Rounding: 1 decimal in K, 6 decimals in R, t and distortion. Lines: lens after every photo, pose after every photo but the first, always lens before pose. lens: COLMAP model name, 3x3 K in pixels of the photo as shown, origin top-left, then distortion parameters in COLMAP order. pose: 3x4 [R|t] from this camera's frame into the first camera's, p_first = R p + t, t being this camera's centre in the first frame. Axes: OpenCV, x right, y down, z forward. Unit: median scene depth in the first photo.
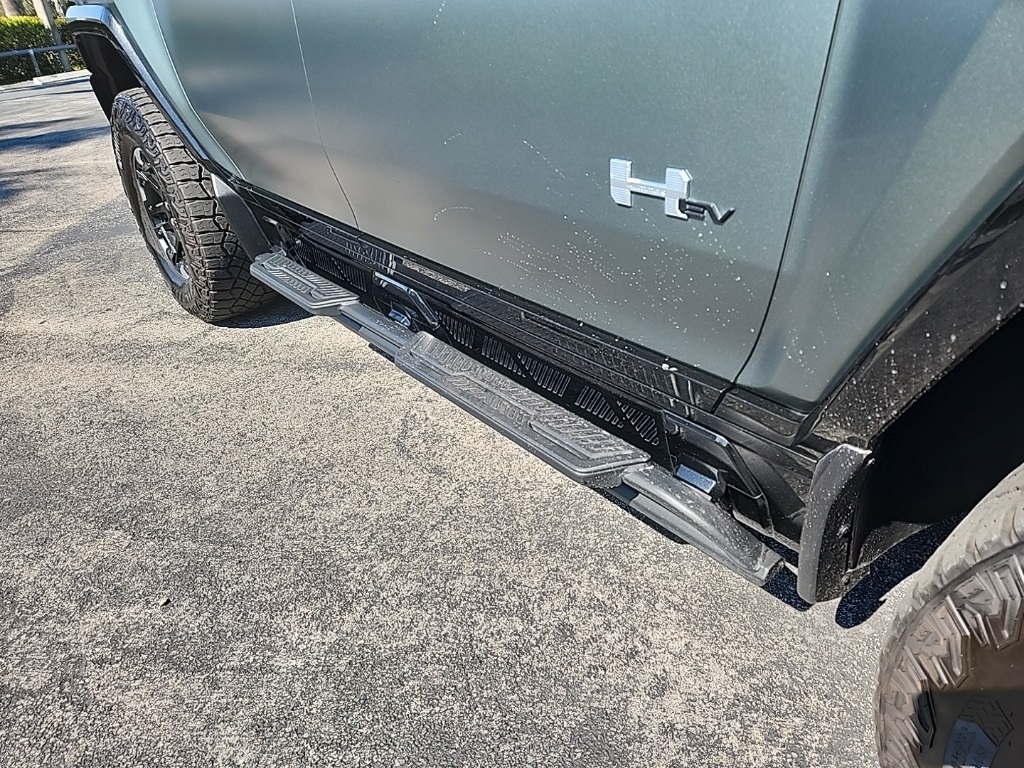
lens RADIAL K [[689.4, 0, 517.1], [0, 689.4, 392.3], [0, 0, 1]] dist [0.054648, -0.042498]
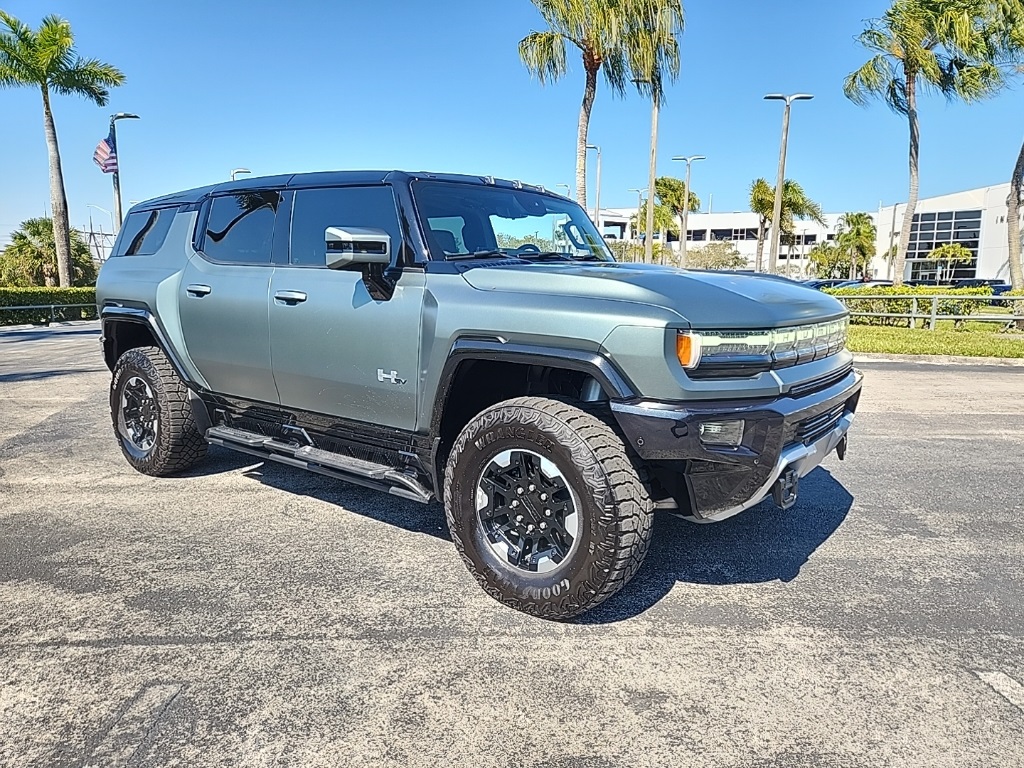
lens RADIAL K [[689.4, 0, 515.7], [0, 689.4, 385.0], [0, 0, 1]] dist [0.054648, -0.042498]
pose [[0.972323, 0.038105, 0.230512, 0.002591], [0.052571, 0.925629, -0.374763, 0.434034], [-0.227649, 0.376509, 0.898007, -0.912185]]
